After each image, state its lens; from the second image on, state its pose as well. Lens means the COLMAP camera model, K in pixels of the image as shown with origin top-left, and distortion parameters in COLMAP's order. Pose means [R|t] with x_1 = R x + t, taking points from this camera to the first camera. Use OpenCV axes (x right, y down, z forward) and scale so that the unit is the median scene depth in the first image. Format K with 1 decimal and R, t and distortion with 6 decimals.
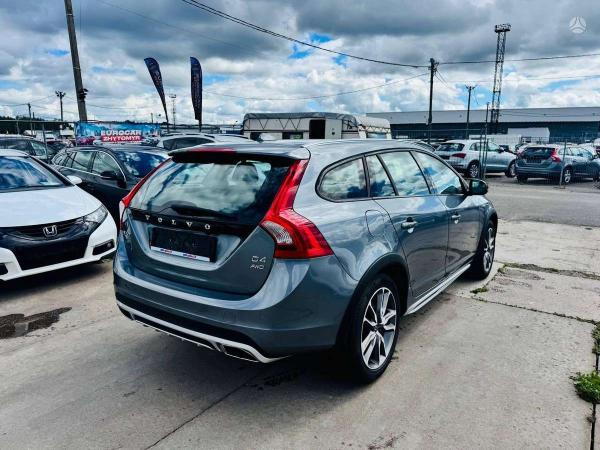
lens RADIAL K [[458.2, 0, 300.0], [0, 458.2, 225.0], [0, 0, 1]] dist [0.080245, -0.111601]
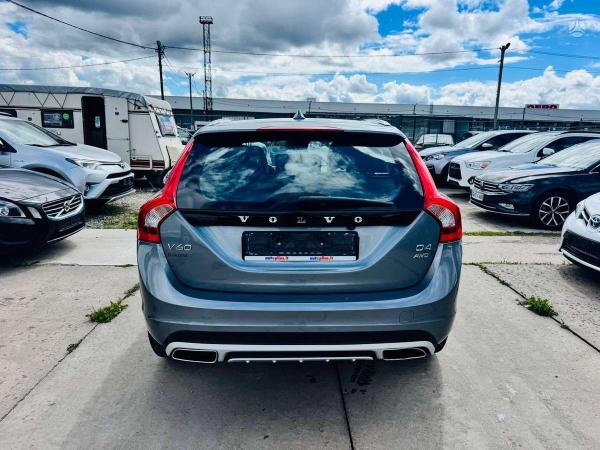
lens RADIAL K [[452.8, 0, 297.2], [0, 452.8, 237.0], [0, 0, 1]] dist [-0.001861, -0.010164]
pose [[0.776543, -0.132584, 0.615957, -0.203839], [0.097378, 0.991118, 0.090571, -0.012322], [-0.622494, -0.010352, 0.782556, 0.112426]]
